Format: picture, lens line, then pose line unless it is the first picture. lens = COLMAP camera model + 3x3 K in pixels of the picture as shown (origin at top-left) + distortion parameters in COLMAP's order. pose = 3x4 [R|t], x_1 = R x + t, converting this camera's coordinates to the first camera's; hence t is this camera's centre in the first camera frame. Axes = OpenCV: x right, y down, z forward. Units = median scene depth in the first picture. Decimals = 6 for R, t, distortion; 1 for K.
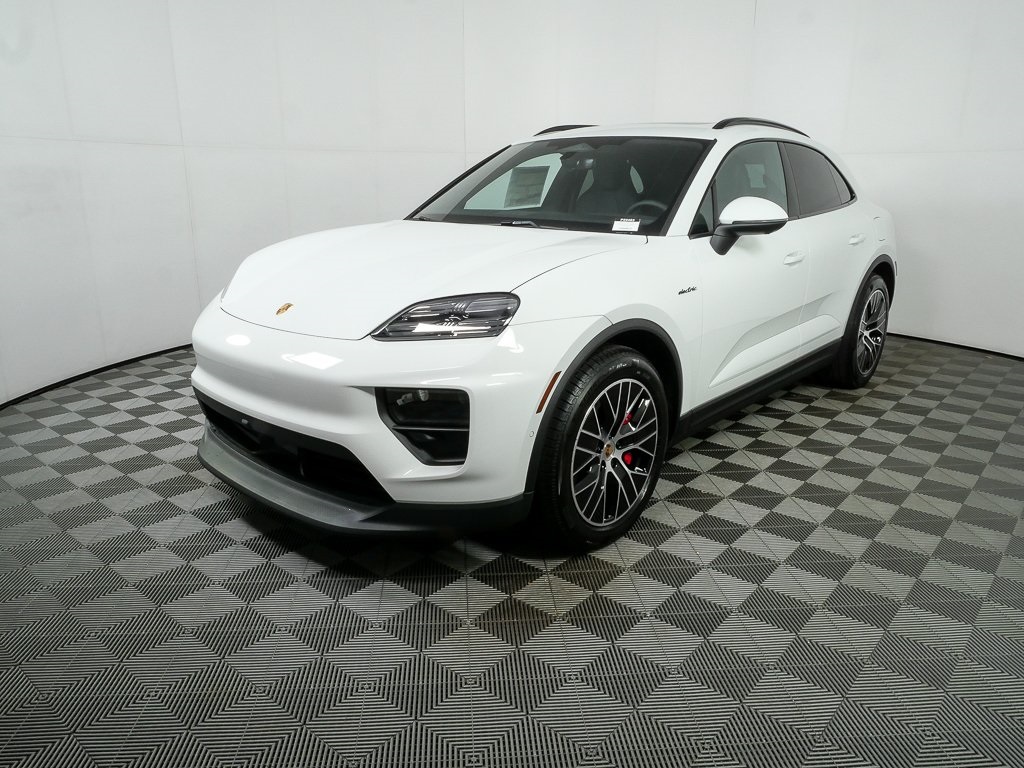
lens RADIAL K [[750.9, 0, 512.0], [0, 750.9, 384.0], [0, 0, 1]] dist [-0.019537, 0.007501]
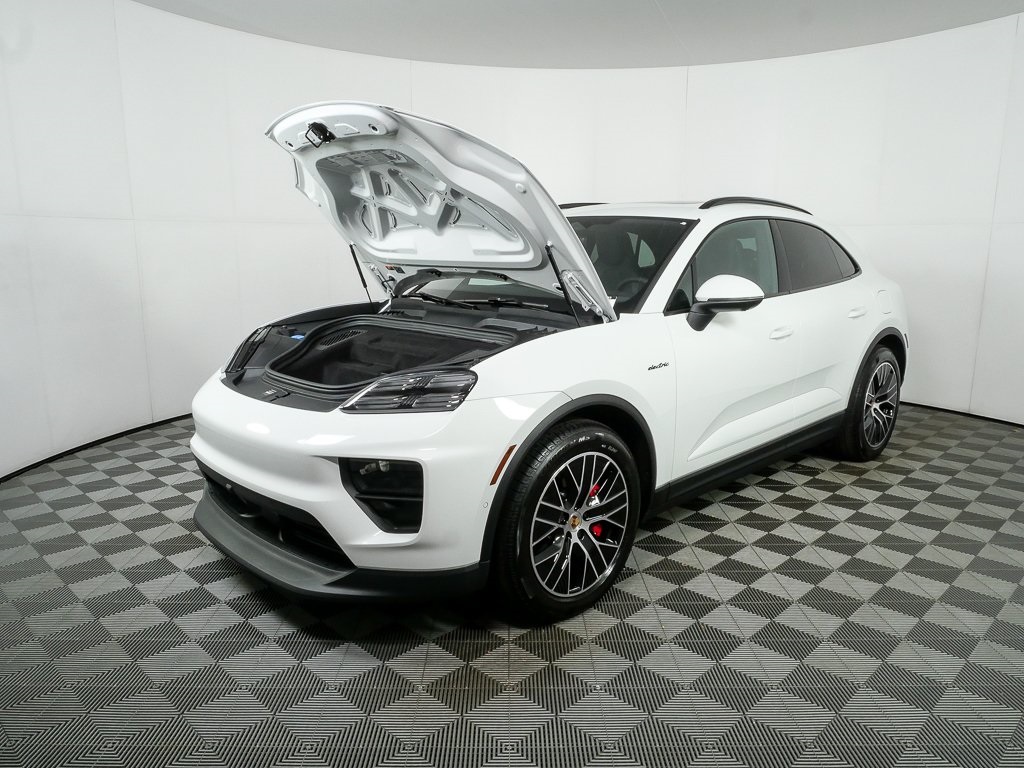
lens RADIAL K [[750.9, 0, 512.0], [0, 750.9, 384.0], [0, 0, 1]] dist [-0.019537, 0.007501]
pose [[0.997225, 0.010282, -0.073729, 0.116624], [-0.016270, 0.996575, -0.081080, -0.014284], [0.072643, 0.082054, 0.993977, -0.038679]]
